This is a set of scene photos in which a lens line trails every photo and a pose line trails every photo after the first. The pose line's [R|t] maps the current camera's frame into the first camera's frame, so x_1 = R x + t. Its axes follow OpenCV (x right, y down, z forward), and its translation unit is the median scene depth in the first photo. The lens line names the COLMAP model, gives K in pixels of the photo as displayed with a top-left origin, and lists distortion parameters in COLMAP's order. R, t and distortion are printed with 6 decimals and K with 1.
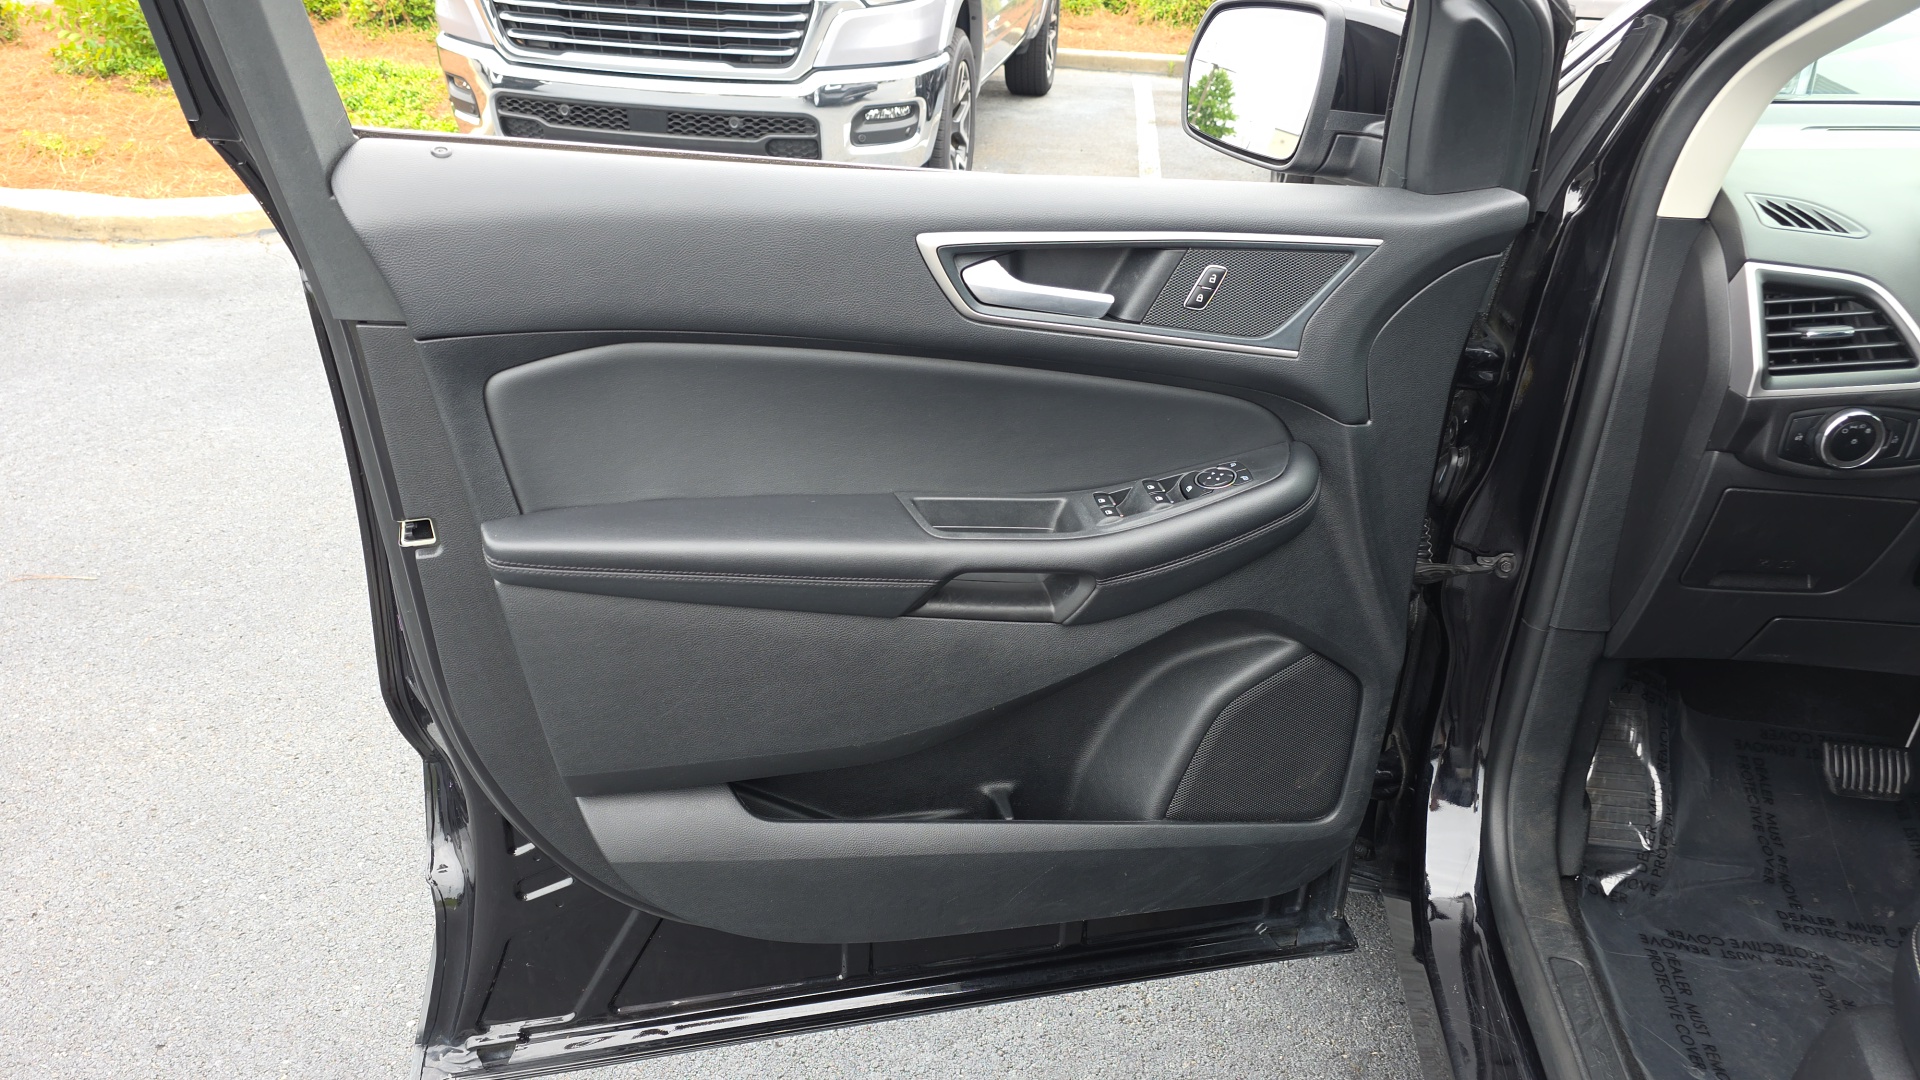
lens RADIAL K [[1275.2, 0, 960.0], [0, 1275.2, 540.0], [0, 0, 1]] dist [0.056094, -0.050359]
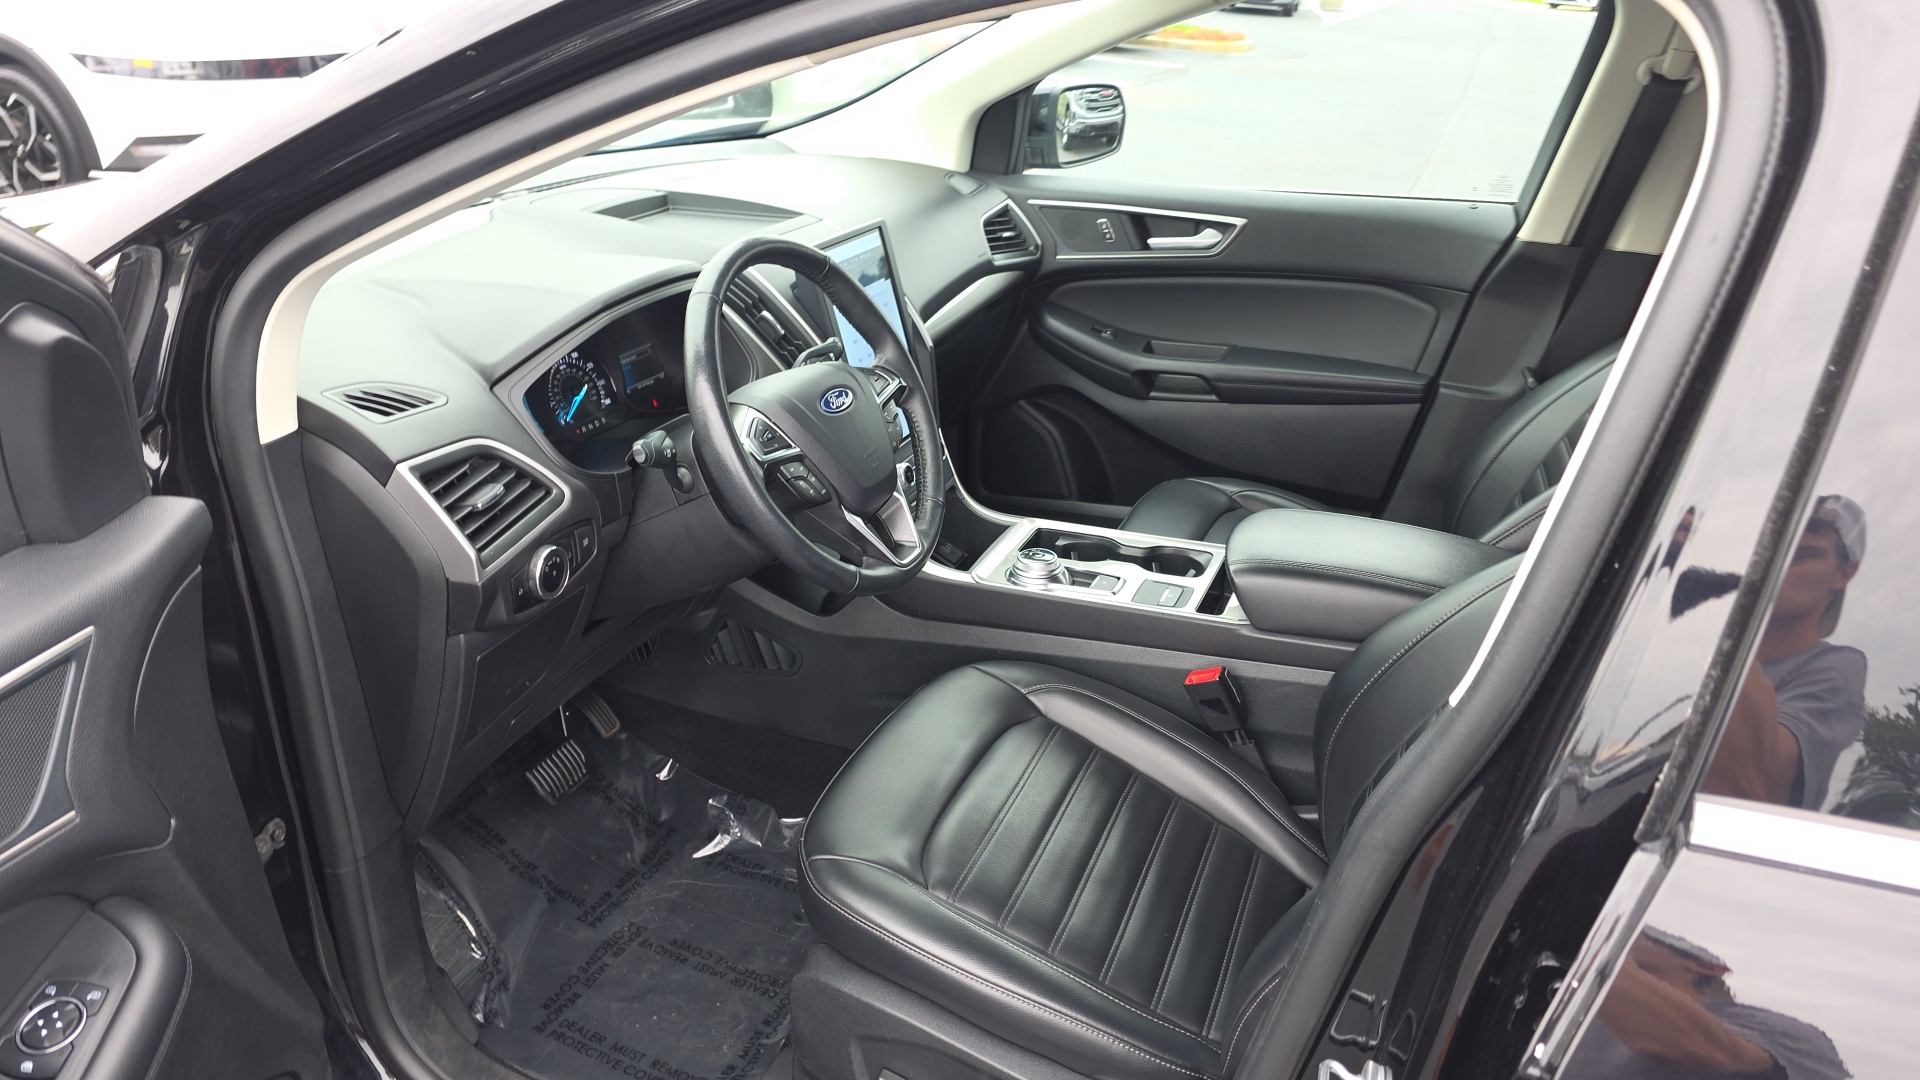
lens RADIAL K [[1275.2, 0, 960.0], [0, 1275.2, 540.0], [0, 0, 1]] dist [0.056094, -0.050359]
pose [[0.273700, -0.425587, 0.862533, -0.120870], [0.414359, 0.861464, 0.293575, -0.221127], [-0.867983, 0.277047, 0.412129, 0.185732]]
